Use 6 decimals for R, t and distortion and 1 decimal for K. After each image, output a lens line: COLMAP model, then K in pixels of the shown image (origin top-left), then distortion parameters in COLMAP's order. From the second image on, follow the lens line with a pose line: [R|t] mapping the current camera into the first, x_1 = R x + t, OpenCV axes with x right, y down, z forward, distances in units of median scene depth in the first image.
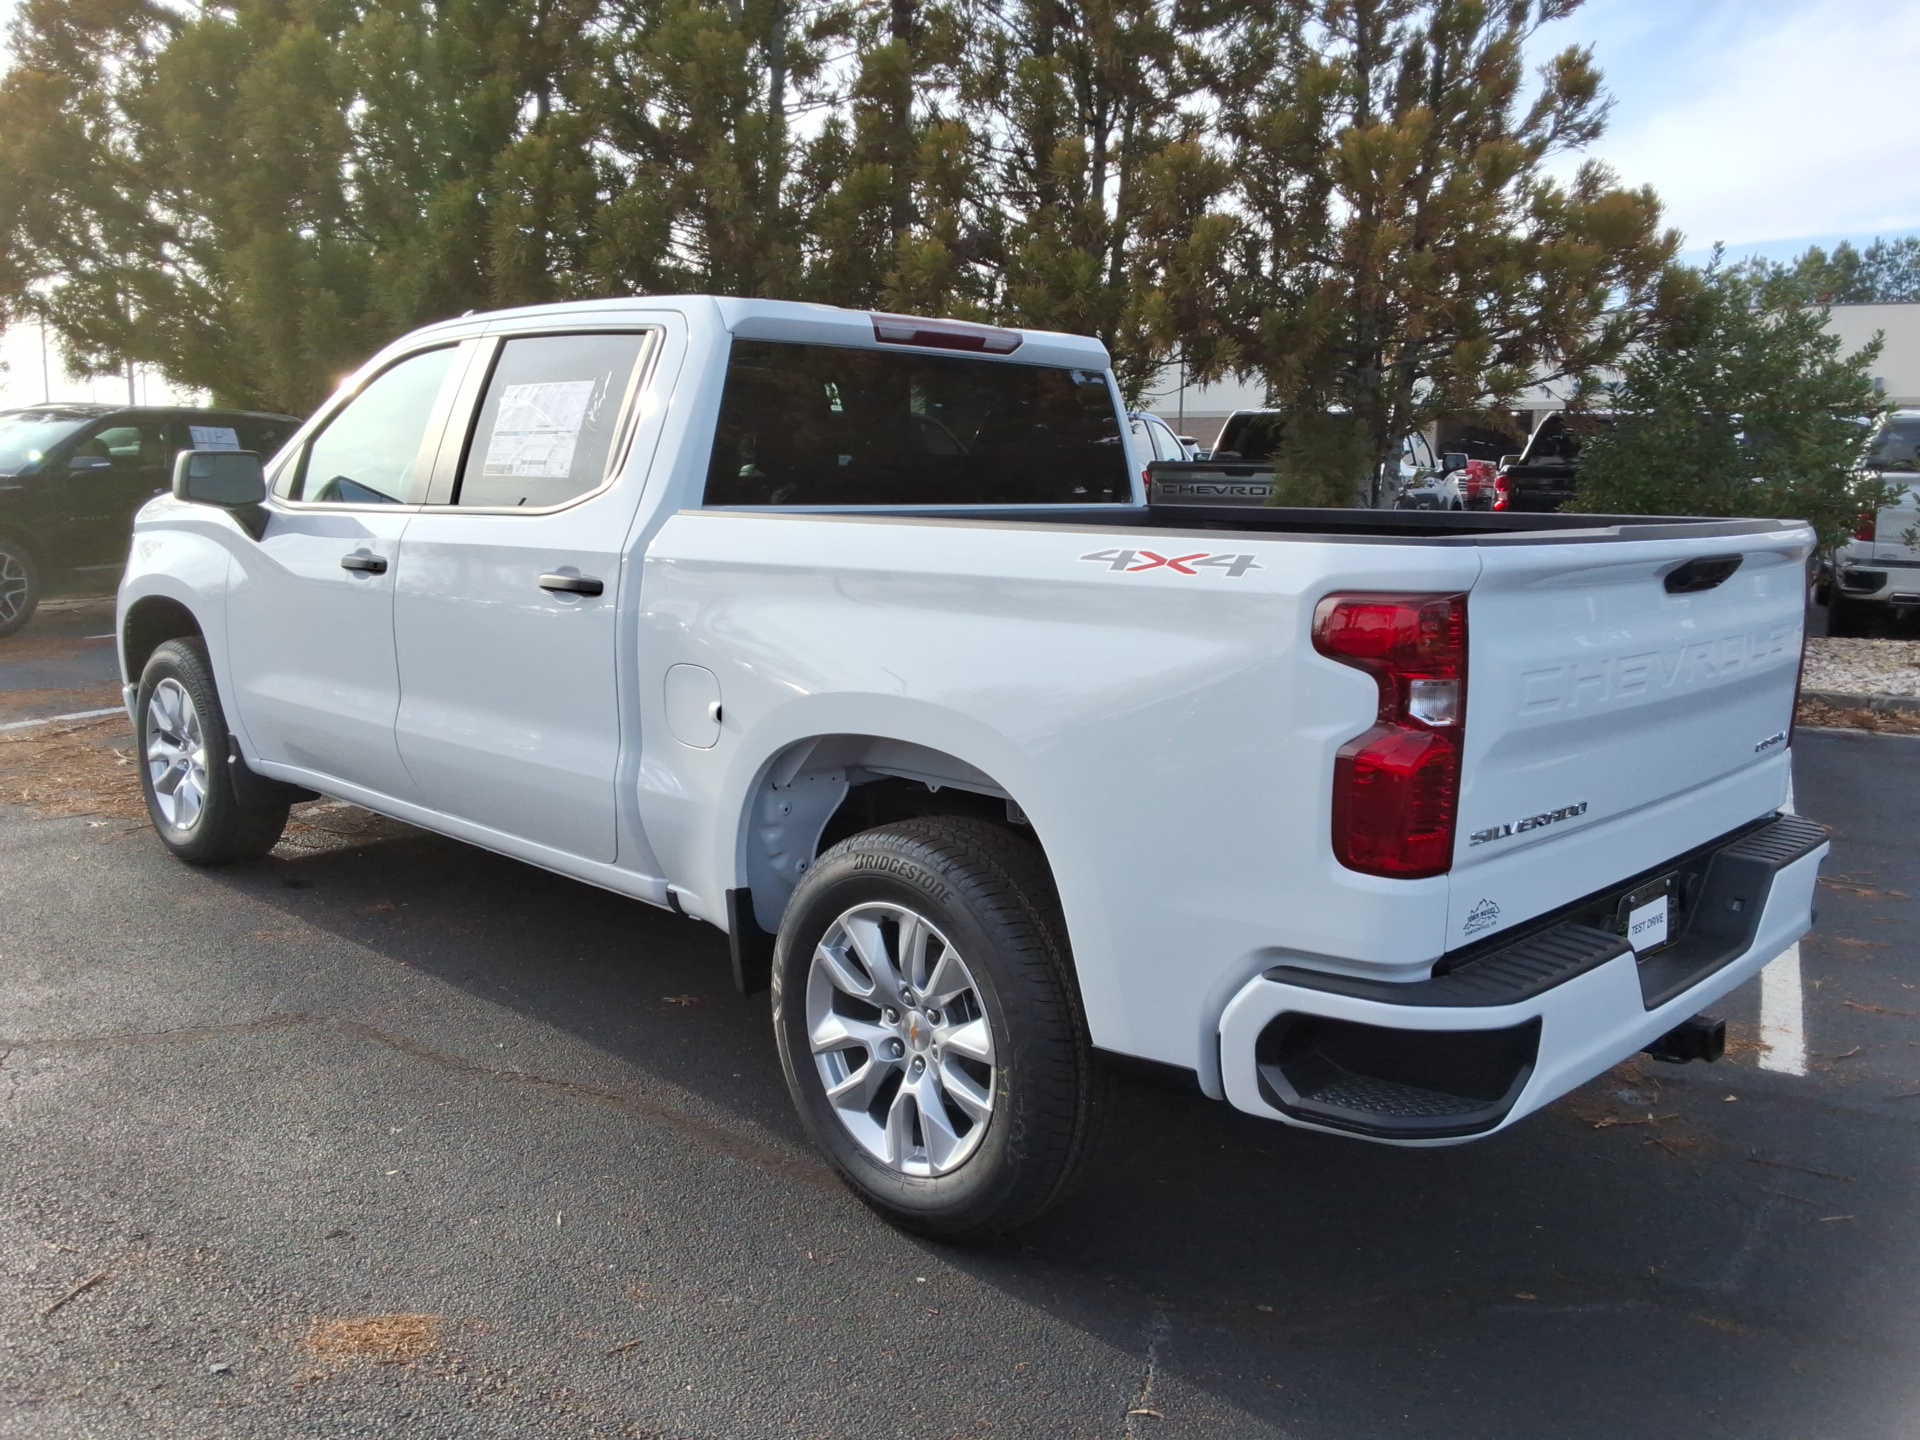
lens RADIAL K [[1536.2, 0, 982.1], [0, 1536.2, 690.3], [0, 0, 1]] dist [0.121296, -0.195643]
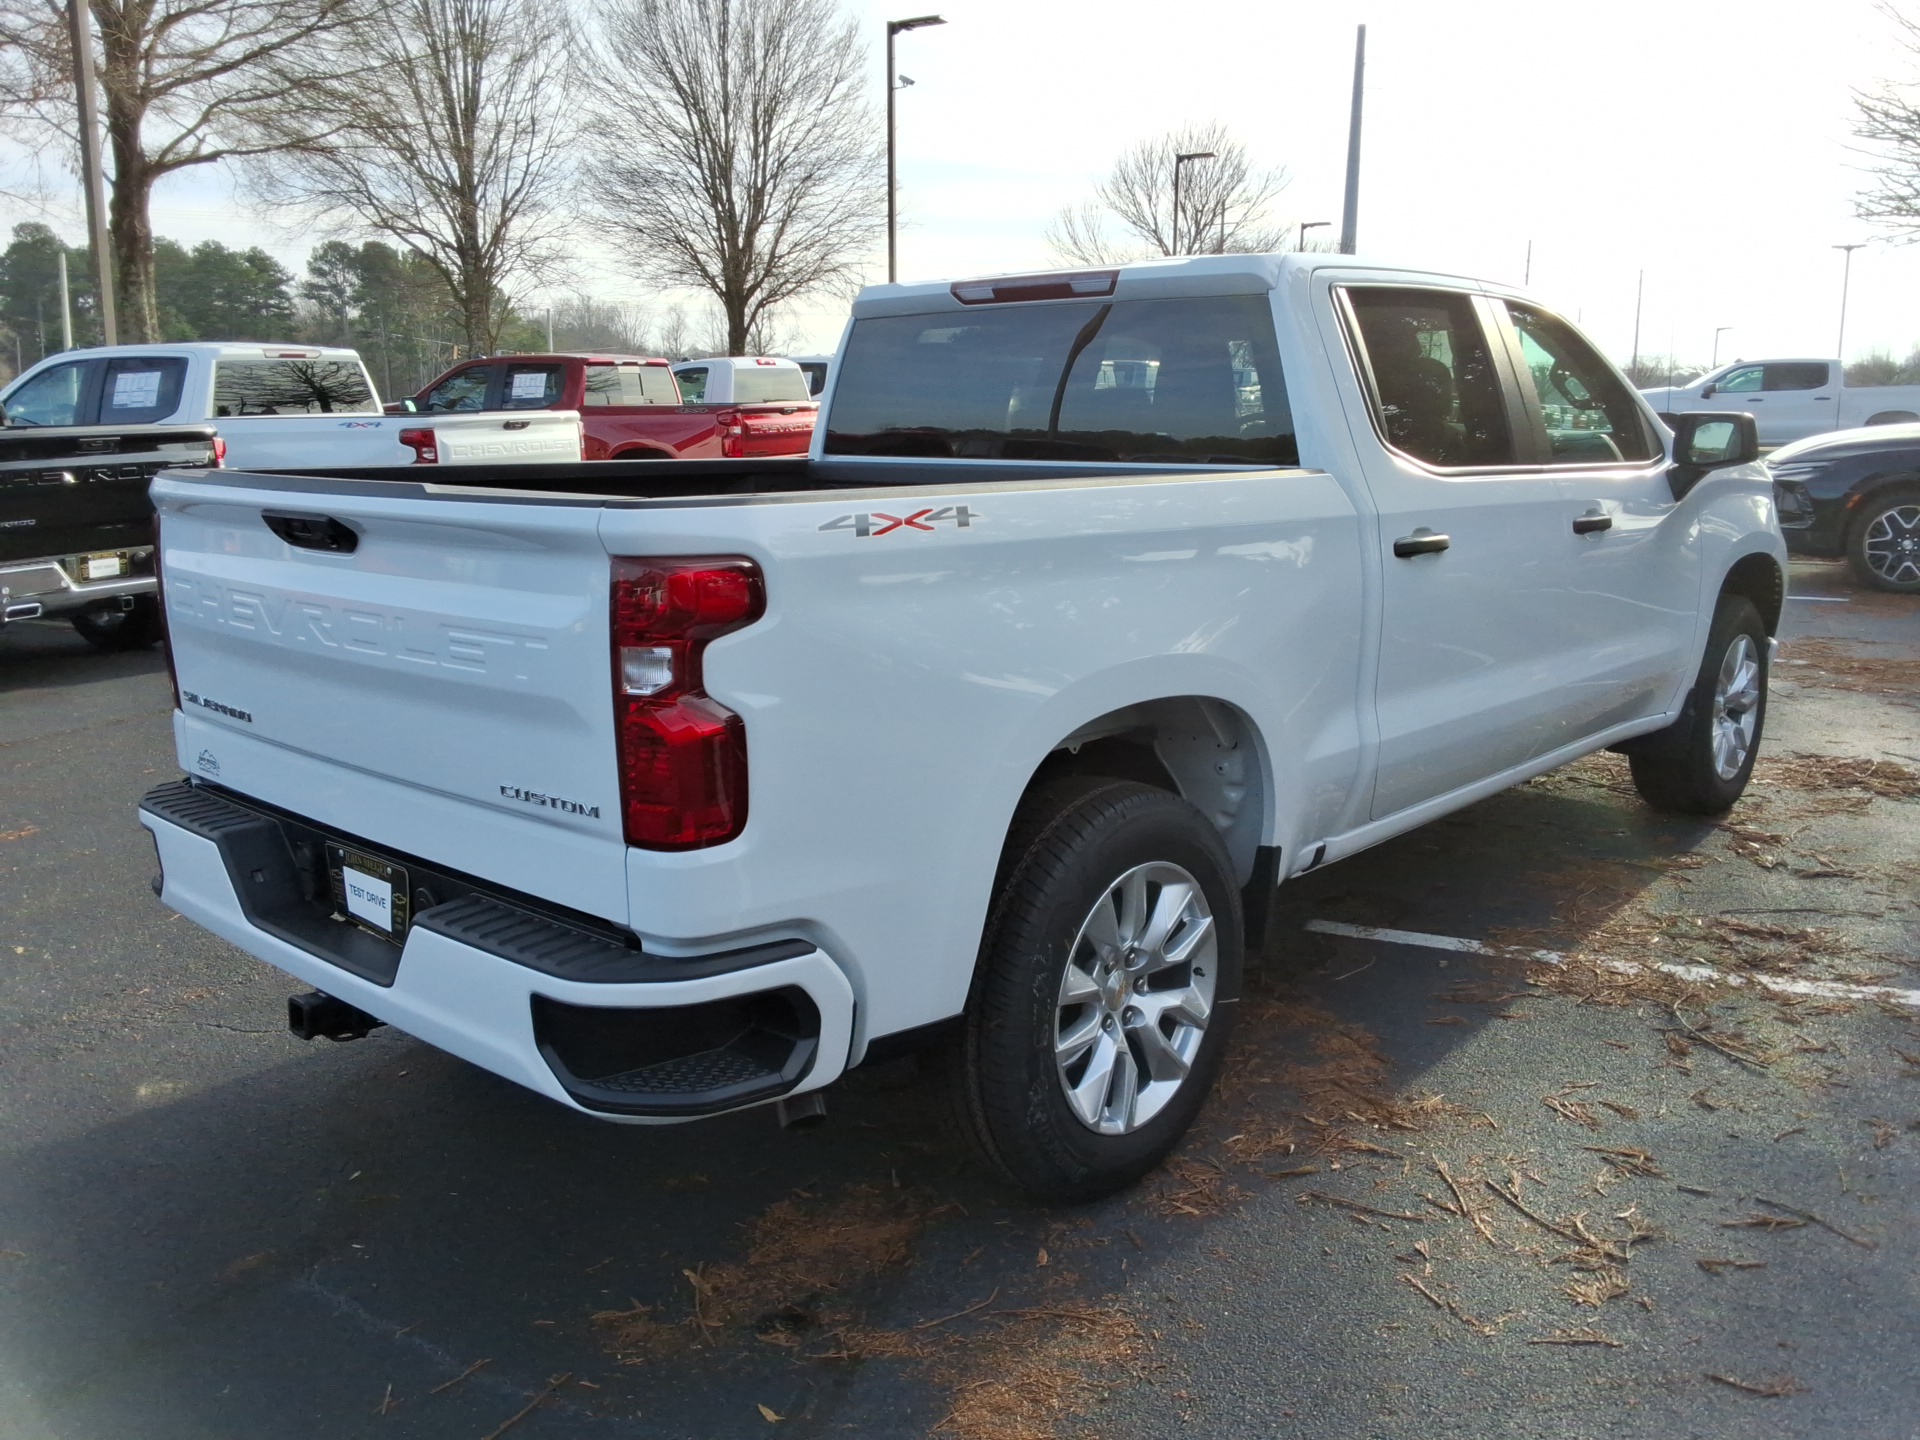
lens RADIAL K [[1536.2, 0, 982.1], [0, 1536.2, 690.3], [0, 0, 1]] dist [0.121296, -0.195643]
pose [[0.042630, 0.163011, -0.985703, 1.389135], [-0.142179, 0.977548, 0.155513, -0.179851], [0.988923, 0.133516, 0.064849, 1.314569]]
